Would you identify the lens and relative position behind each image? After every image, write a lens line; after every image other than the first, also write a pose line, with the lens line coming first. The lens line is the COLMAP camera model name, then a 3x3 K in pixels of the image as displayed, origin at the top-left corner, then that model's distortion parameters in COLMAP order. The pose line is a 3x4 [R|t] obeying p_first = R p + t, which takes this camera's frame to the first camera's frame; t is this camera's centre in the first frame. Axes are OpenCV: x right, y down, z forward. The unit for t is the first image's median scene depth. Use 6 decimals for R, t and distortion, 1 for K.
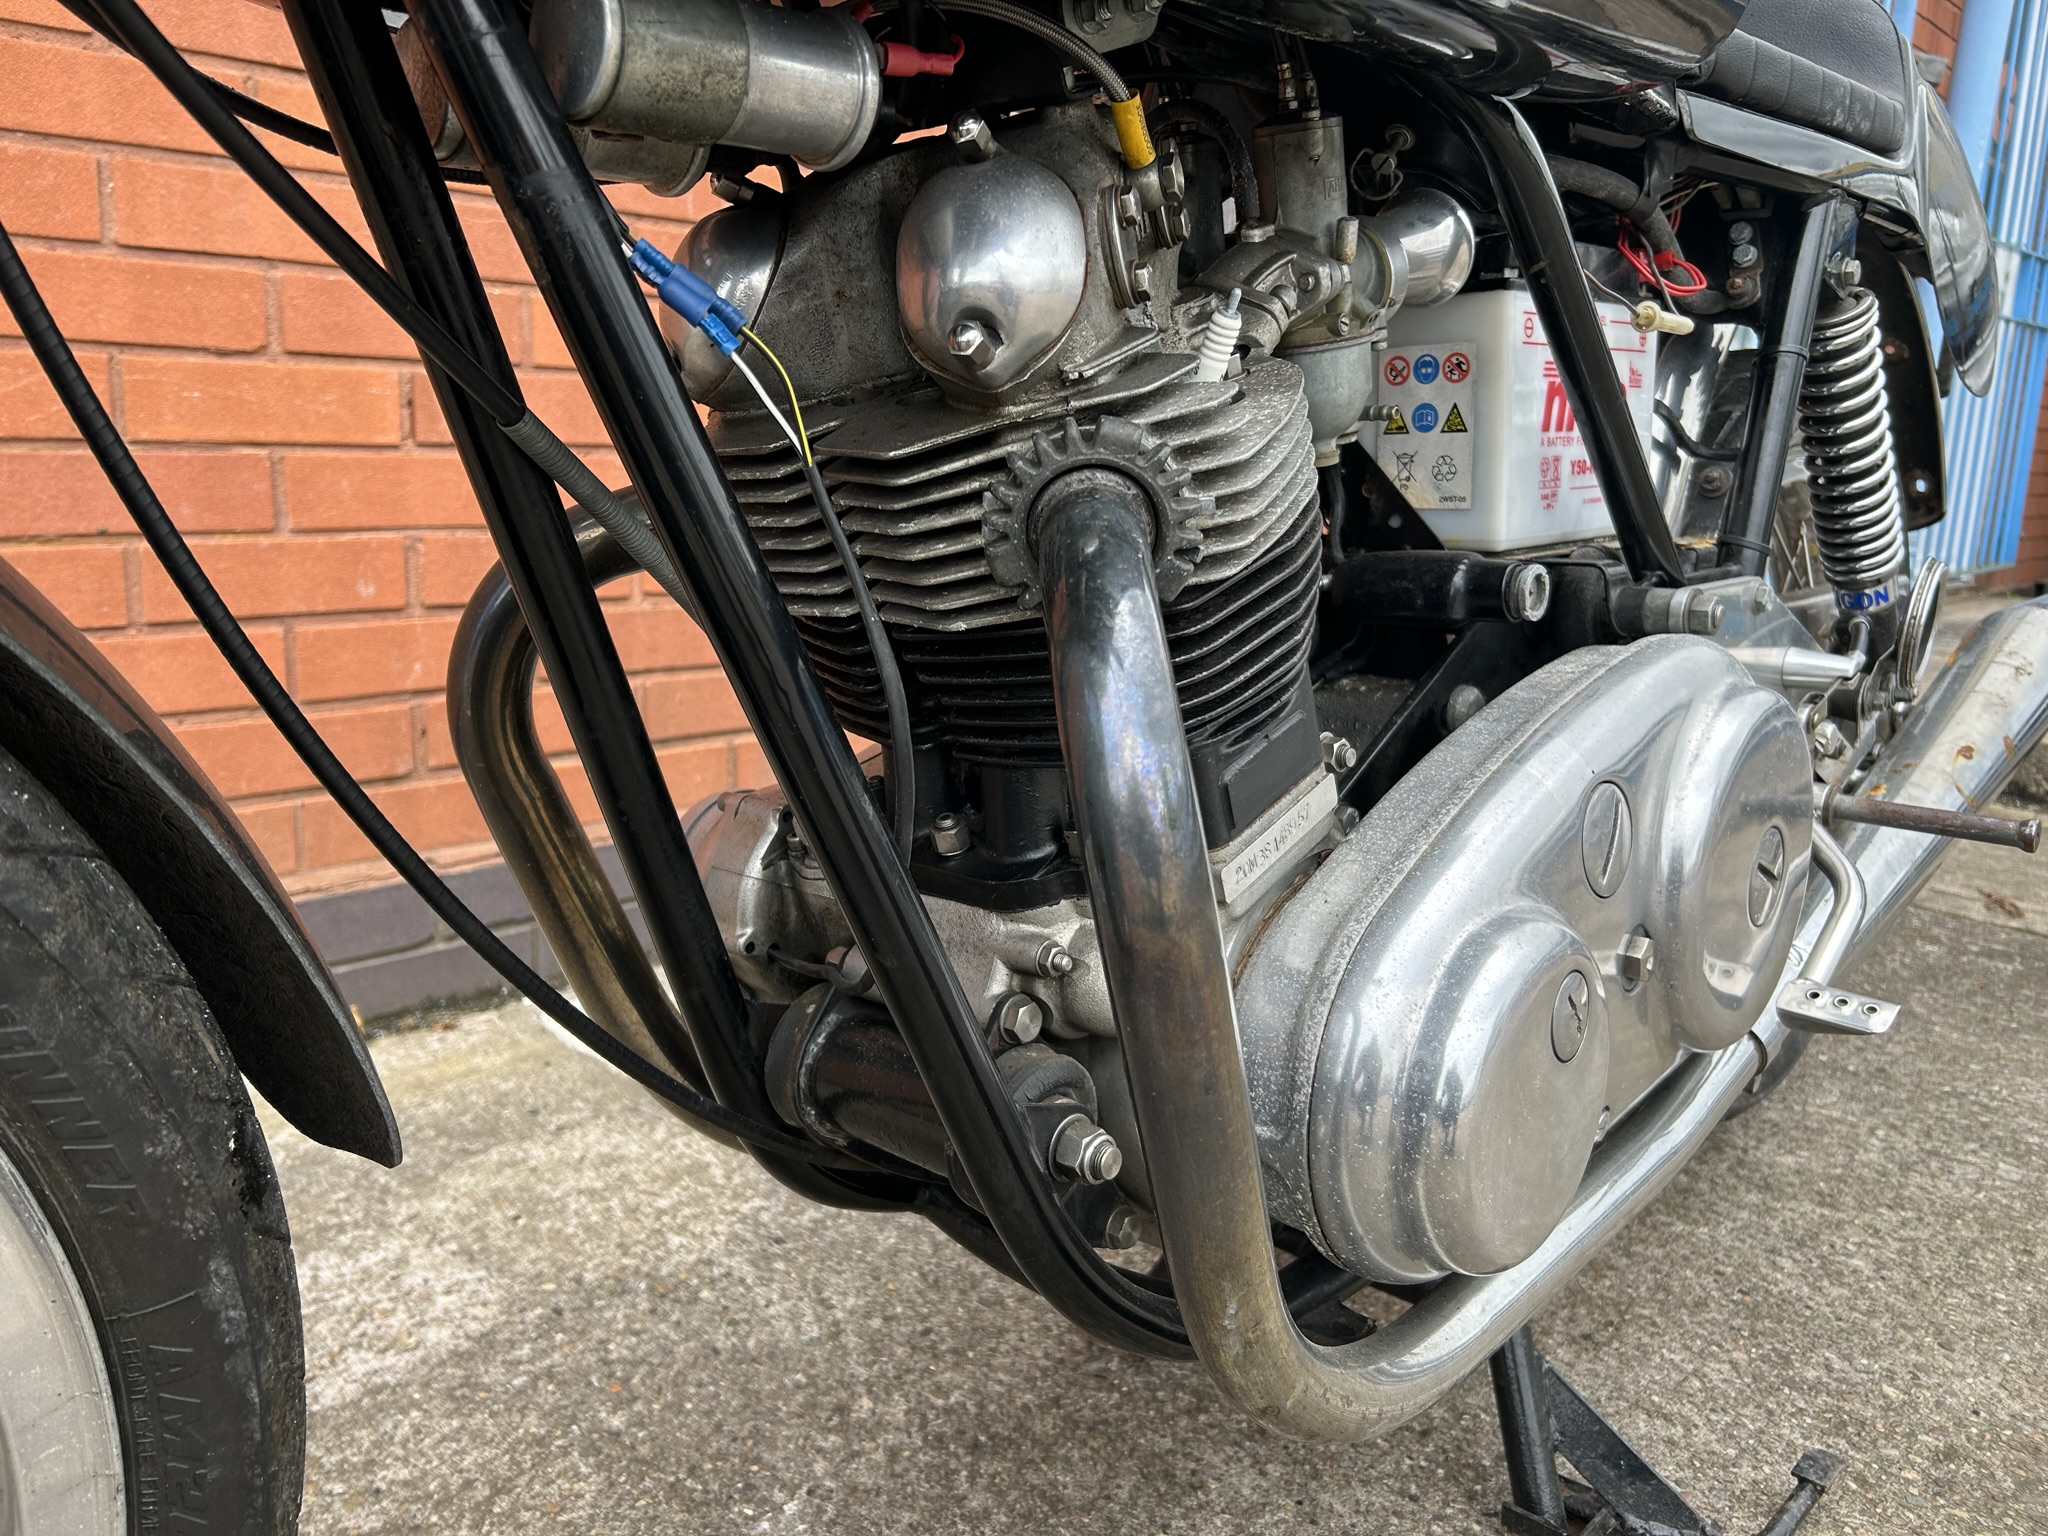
lens RADIAL K [[1567.5, 0, 1025.0], [0, 1567.5, 758.4], [0, 0, 1]] dist [0.045911, -0.058848]
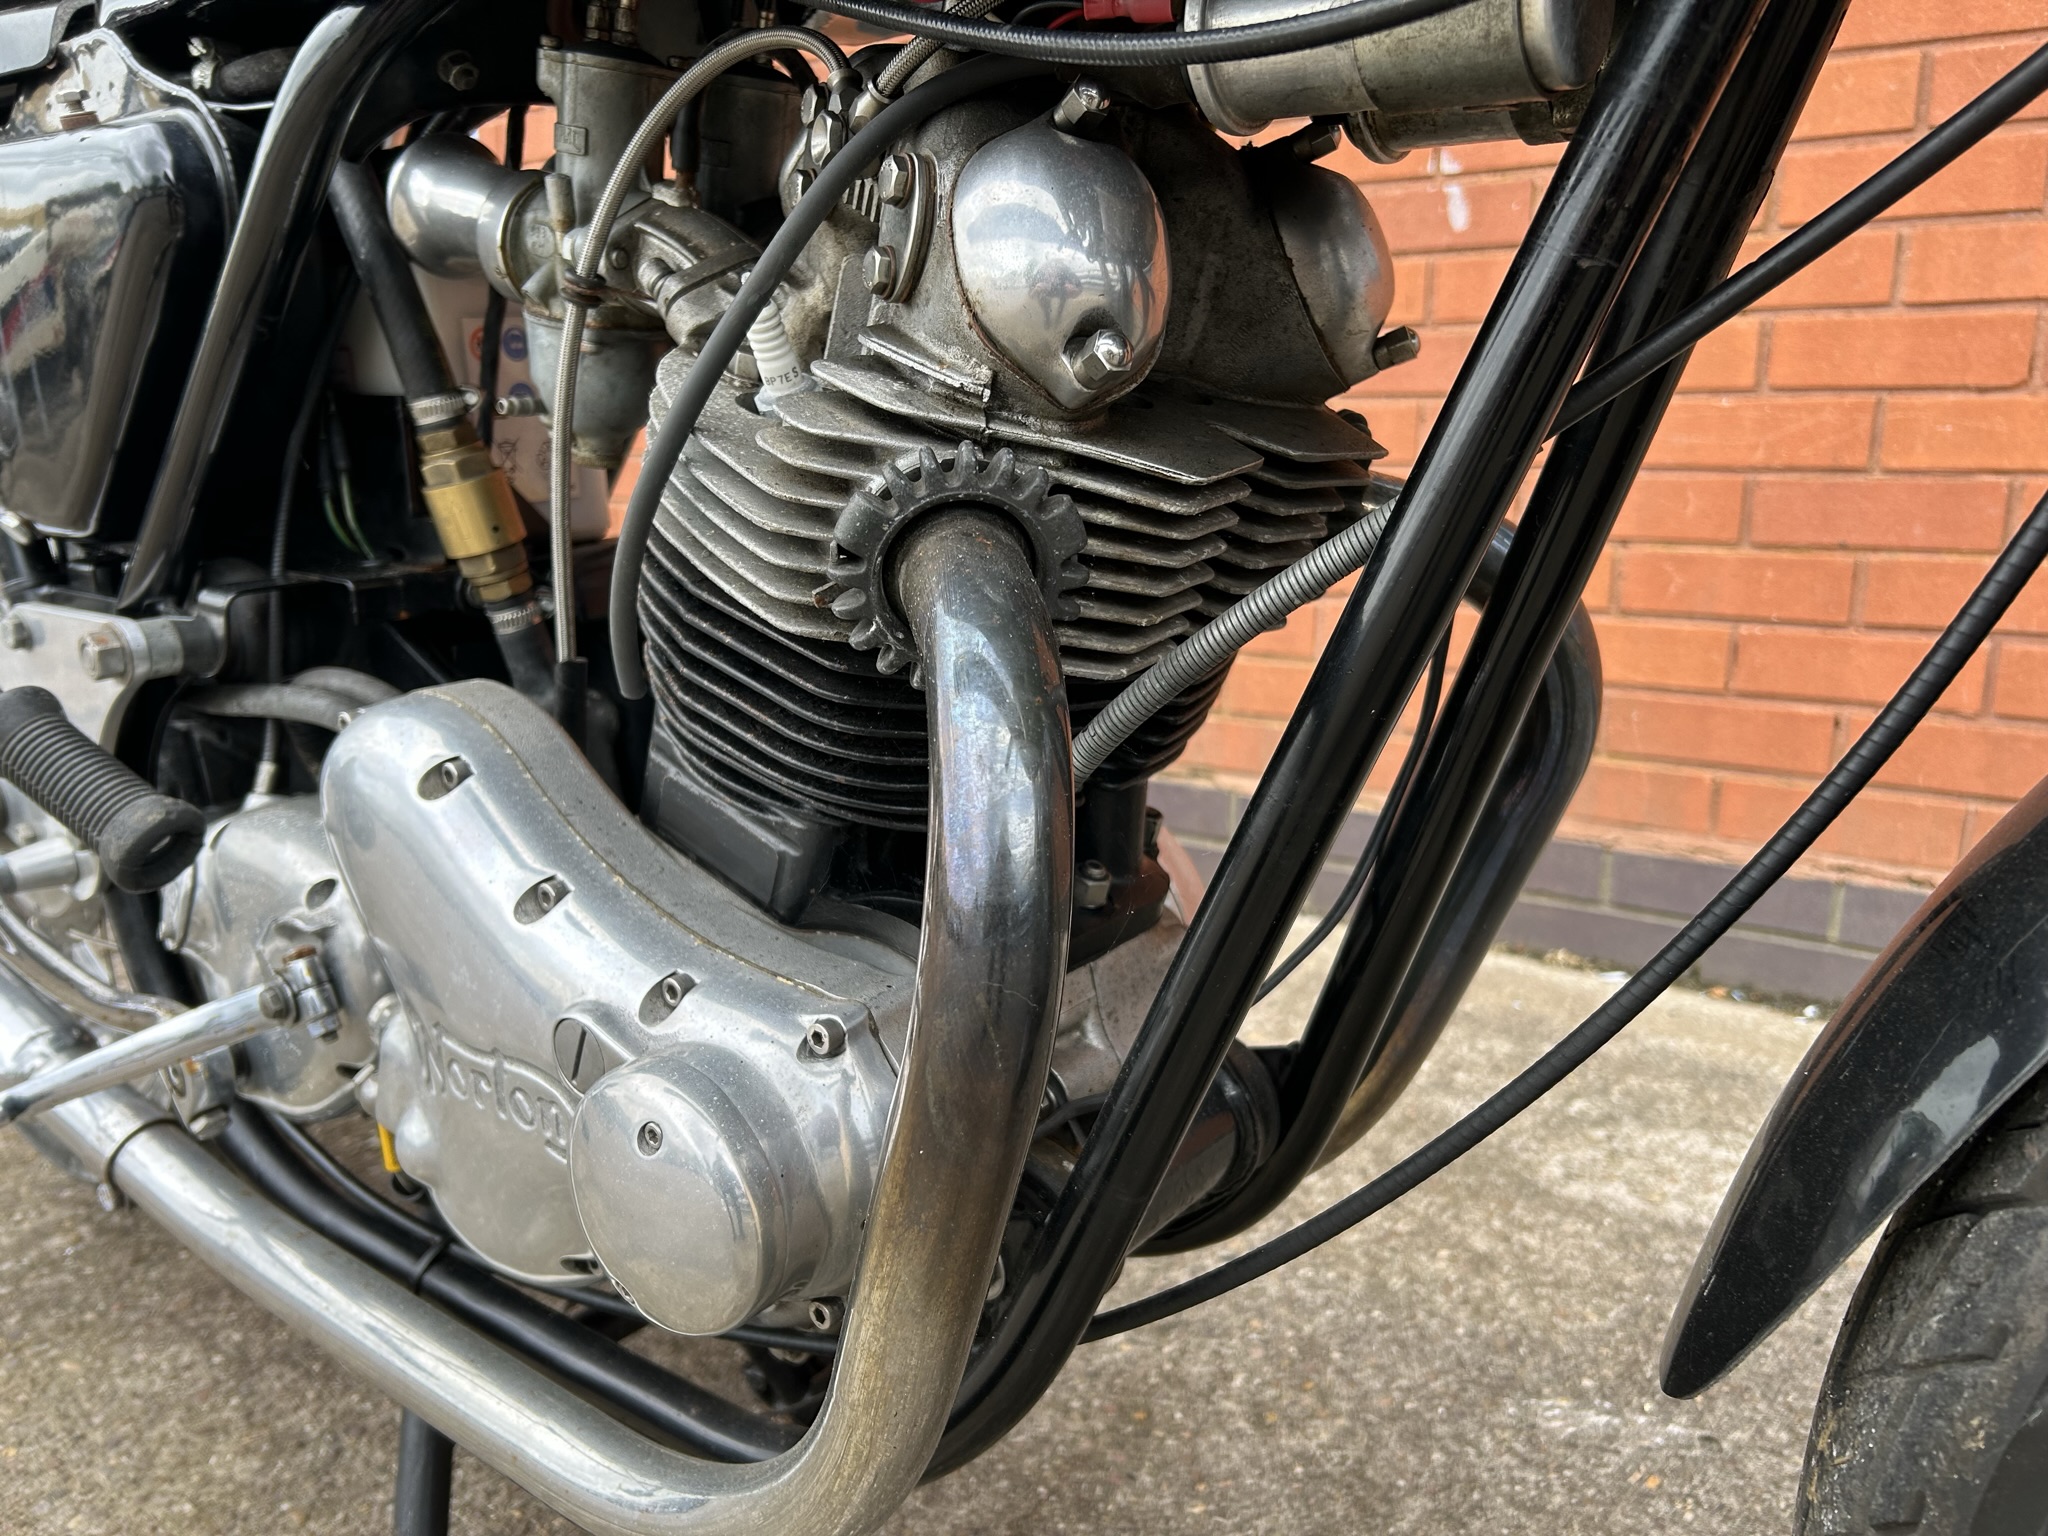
lens RADIAL K [[1567.5, 0, 1015.6], [0, 1567.5, 779.8], [0, 0, 1]] dist [0.045911, -0.058848]
pose [[0.164779, 0.183642, -0.969084, 0.490670], [-0.195249, 0.969145, 0.150454, -0.025453], [0.966812, 0.164421, 0.195550, 0.169233]]
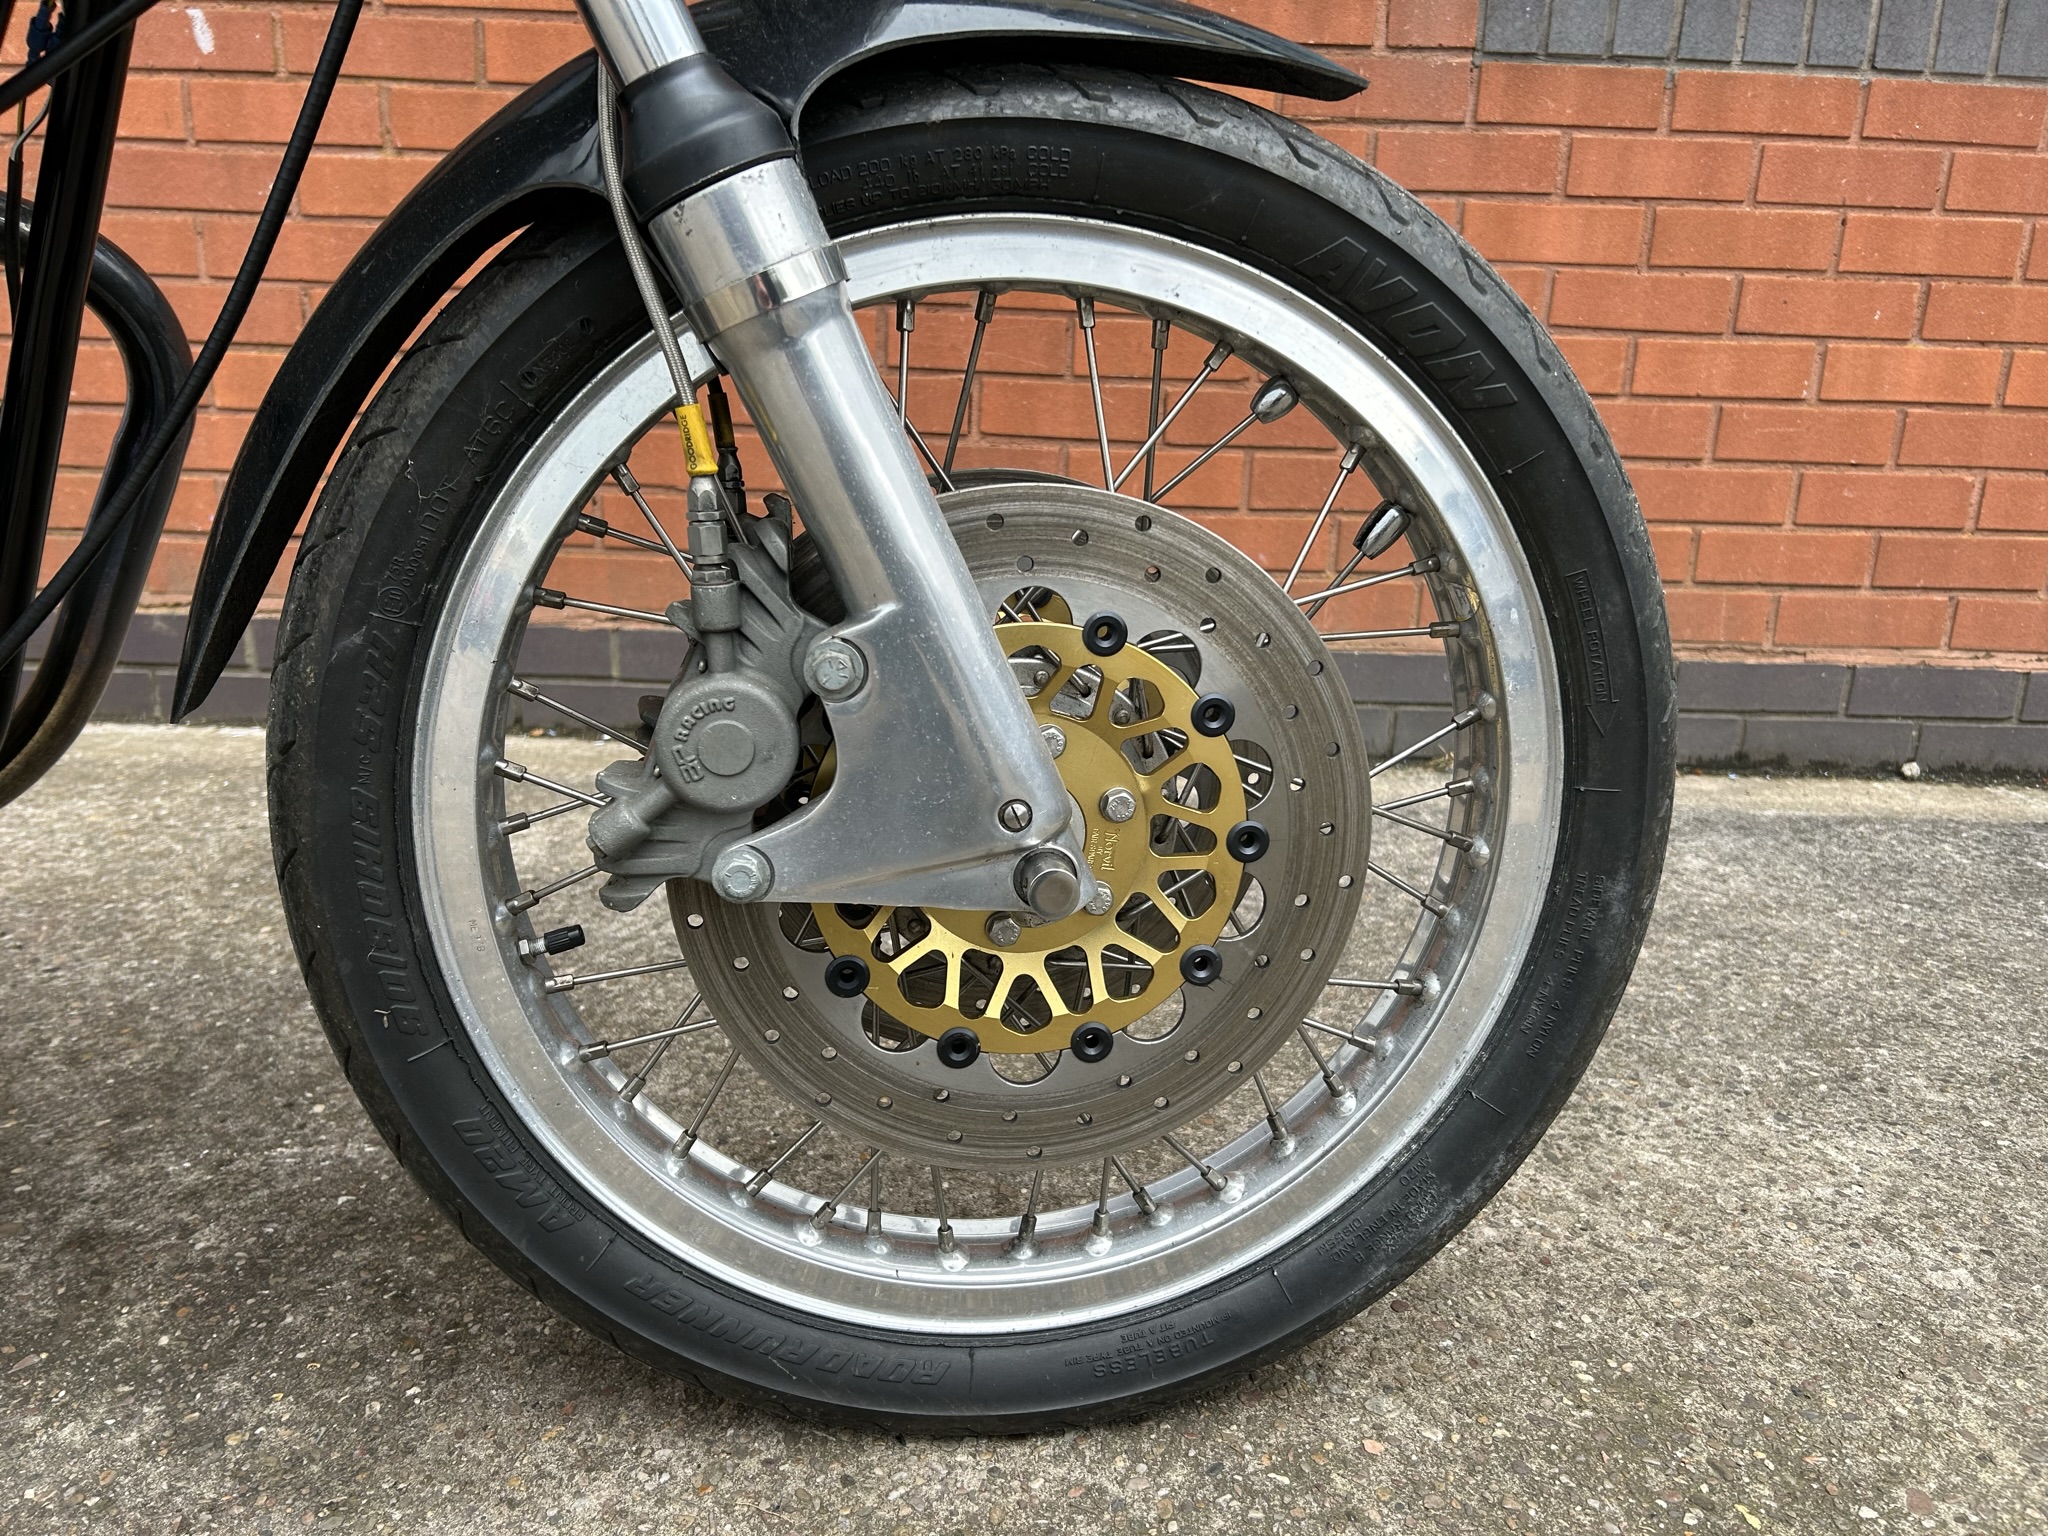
lens RADIAL K [[1567.5, 0, 1041.4], [0, 1567.5, 780.9], [0, 0, 1]] dist [0.045911, -0.058848]
pose [[0.724216, 0.180445, -0.665546, 0.763469], [-0.152502, 0.983168, 0.100614, 0.034123], [0.672499, 0.028630, 0.739544, 0.185128]]
